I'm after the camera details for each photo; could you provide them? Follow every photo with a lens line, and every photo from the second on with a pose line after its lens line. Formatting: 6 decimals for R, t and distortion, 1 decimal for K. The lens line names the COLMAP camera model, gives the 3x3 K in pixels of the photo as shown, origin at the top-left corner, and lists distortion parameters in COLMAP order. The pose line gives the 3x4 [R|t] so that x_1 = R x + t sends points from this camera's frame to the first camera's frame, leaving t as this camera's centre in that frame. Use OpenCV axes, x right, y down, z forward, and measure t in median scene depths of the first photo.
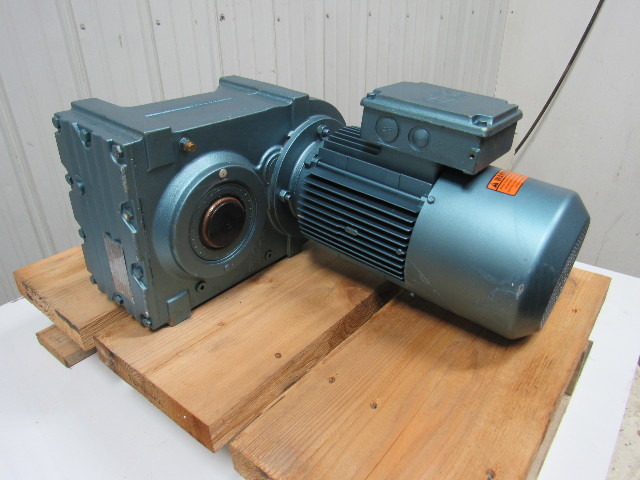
lens RADIAL K [[459.9, 0, 320.0], [0, 459.9, 240.0], [0, 0, 1]] dist [-0.035677, 0.001943]
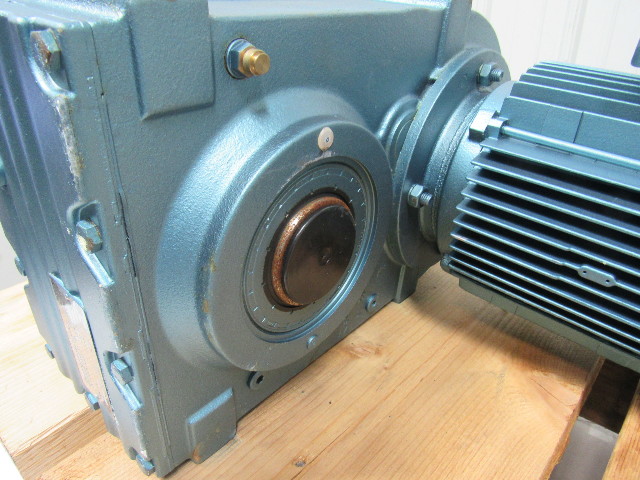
lens RADIAL K [[459.9, 0, 320.0], [0, 459.9, 240.0], [0, 0, 1]] dist [-0.035677, 0.001943]
pose [[0.998841, 0.016528, -0.045216, -0.190230], [-0.016854, 0.999835, -0.006840, -0.048497], [0.045095, 0.007594, 0.998954, 0.565040]]
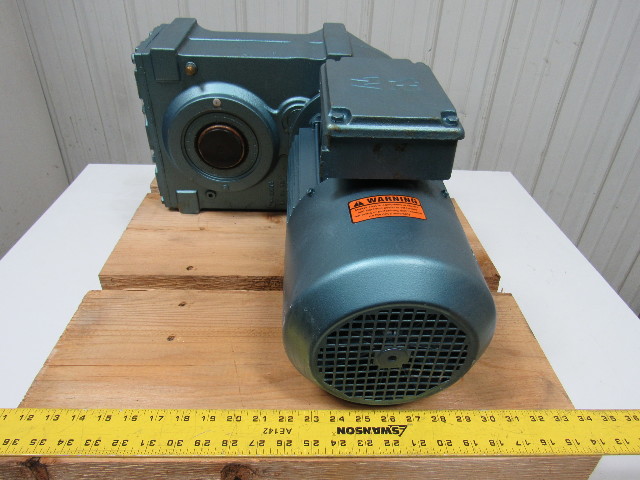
lens RADIAL K [[459.9, 0, 320.0], [0, 459.9, 240.0], [0, 0, 1]] dist [-0.035677, 0.001943]
pose [[0.651030, 0.451994, -0.609804, 0.771550], [-0.392130, 0.888142, 0.239662, -0.208129], [0.649918, 0.083095, 0.755448, 0.332342]]
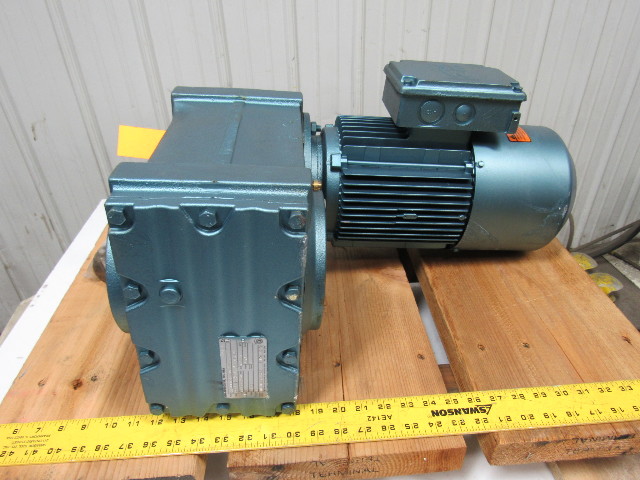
lens RADIAL K [[459.9, 0, 320.0], [0, 459.9, 240.0], [0, 0, 1]] dist [-0.035677, 0.001943]
pose [[0.737793, -0.379362, 0.558342, -0.701426], [0.326307, 0.924514, 0.196974, -0.248553], [-0.590919, 0.036865, 0.805888, 0.306231]]
